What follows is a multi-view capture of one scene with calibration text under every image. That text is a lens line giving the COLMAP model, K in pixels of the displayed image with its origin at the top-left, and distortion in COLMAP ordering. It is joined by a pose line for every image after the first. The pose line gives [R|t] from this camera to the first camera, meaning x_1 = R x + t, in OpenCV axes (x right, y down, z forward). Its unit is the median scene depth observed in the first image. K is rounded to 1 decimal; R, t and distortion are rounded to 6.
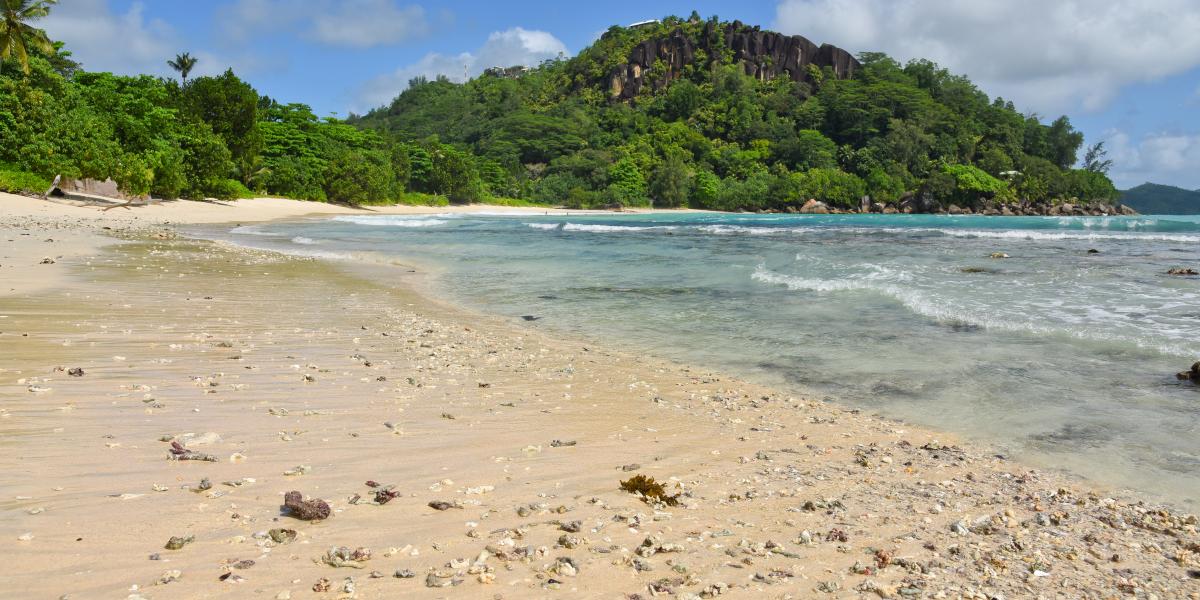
lens RADIAL K [[866.8, 0, 600.0], [0, 866.8, 300.0], [0, 0, 1]] dist [-0.116841, 0.077291]
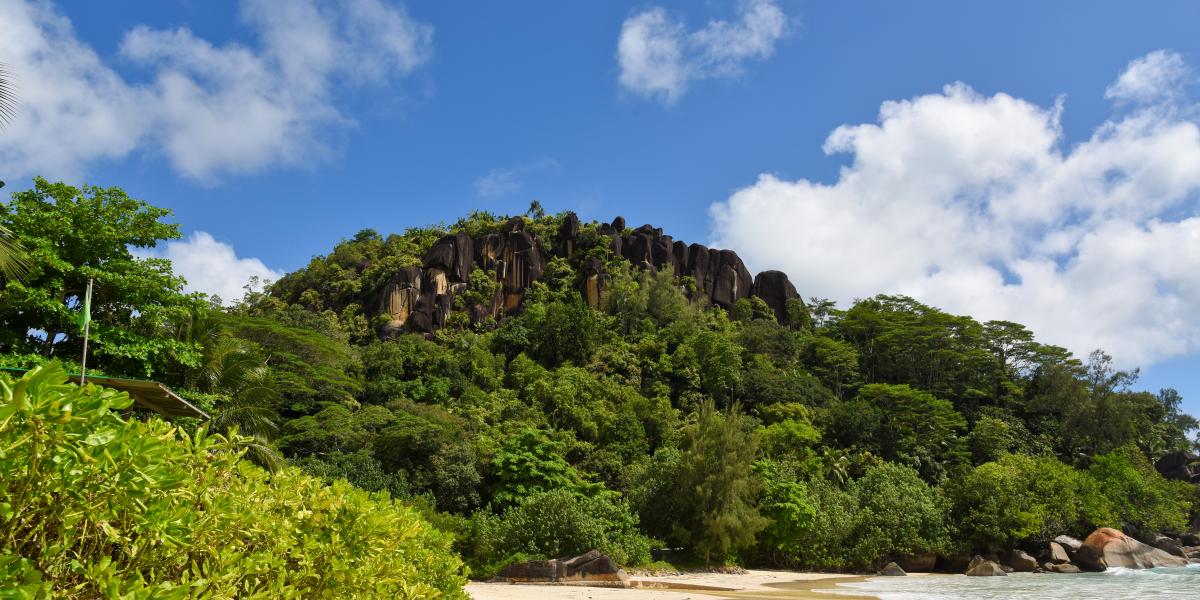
lens RADIAL K [[828.7, 0, 600.0], [0, 828.7, 300.0], [0, 0, 1]] dist [-0.113565, 0.072266]
pose [[0.906405, 0.115305, 0.406367, -0.076088], [0.057632, 0.919269, -0.389388, -0.071526], [-0.418459, 0.376363, 0.826585, 0.636455]]
